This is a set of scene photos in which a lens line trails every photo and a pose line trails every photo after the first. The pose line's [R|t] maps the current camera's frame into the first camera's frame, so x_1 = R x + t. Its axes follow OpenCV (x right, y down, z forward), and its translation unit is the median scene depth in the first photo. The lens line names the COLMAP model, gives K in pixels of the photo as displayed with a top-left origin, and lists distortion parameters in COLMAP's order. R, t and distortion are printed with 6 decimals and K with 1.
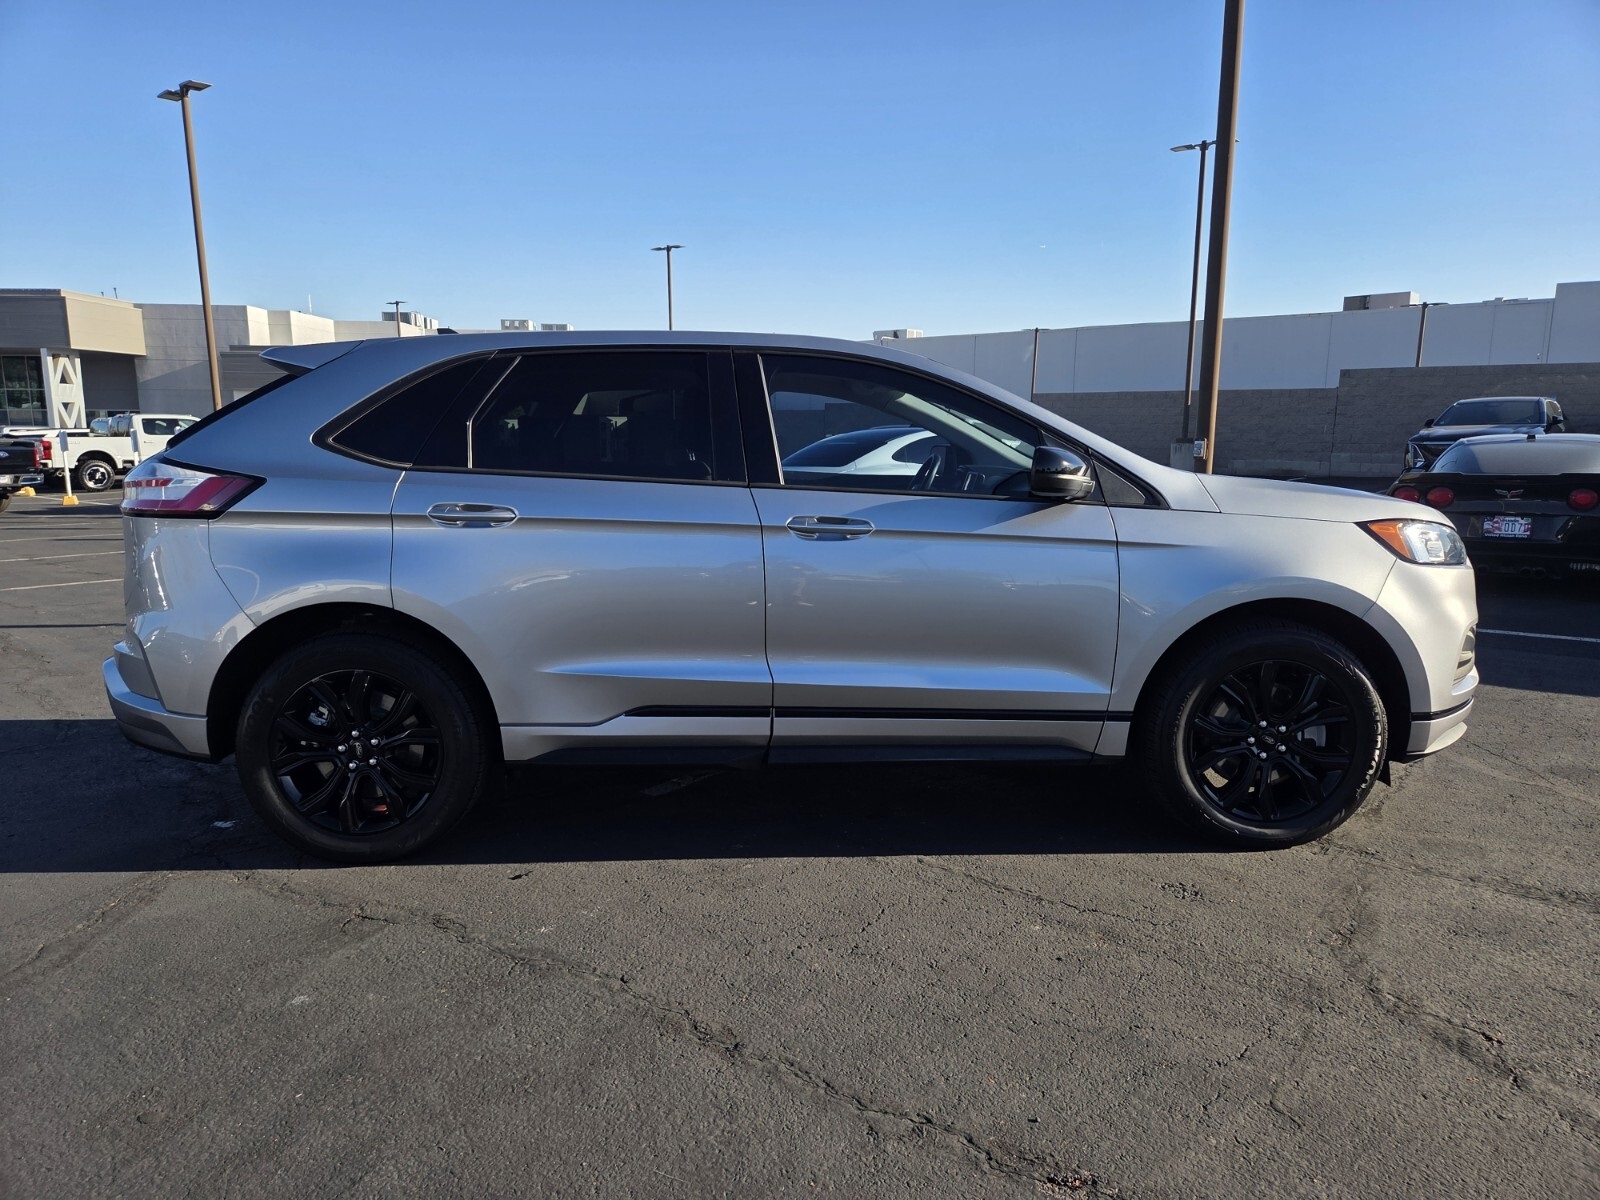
lens RADIAL K [[1078.8, 0, 797.0], [0, 1078.8, 621.1], [0, 0, 1]] dist [0.024228, -0.000634]
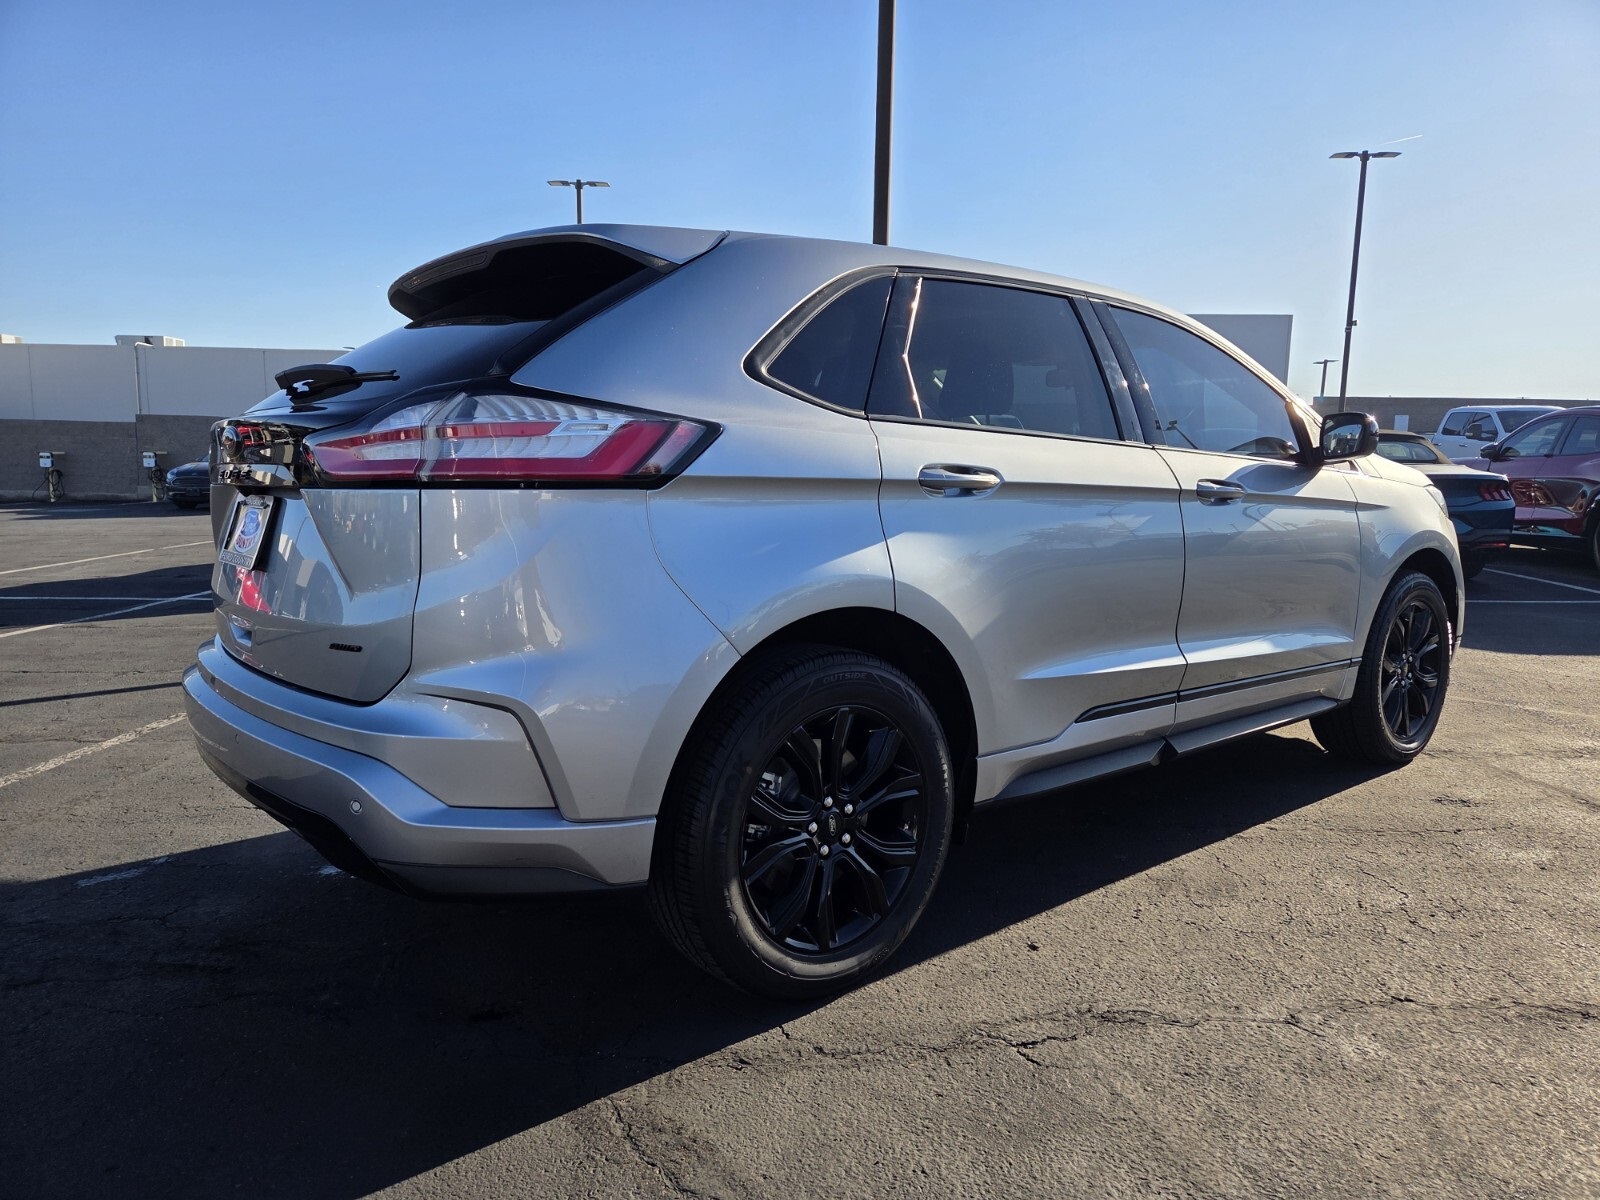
lens RADIAL K [[1078.8, 0, 797.0], [0, 1078.8, 621.1], [0, 0, 1]] dist [0.024228, -0.000634]
pose [[0.796832, -0.082330, 0.598565, -0.824928], [0.100655, 0.994917, 0.002851, -0.013646], [-0.595758, 0.057977, 0.801069, 0.463998]]
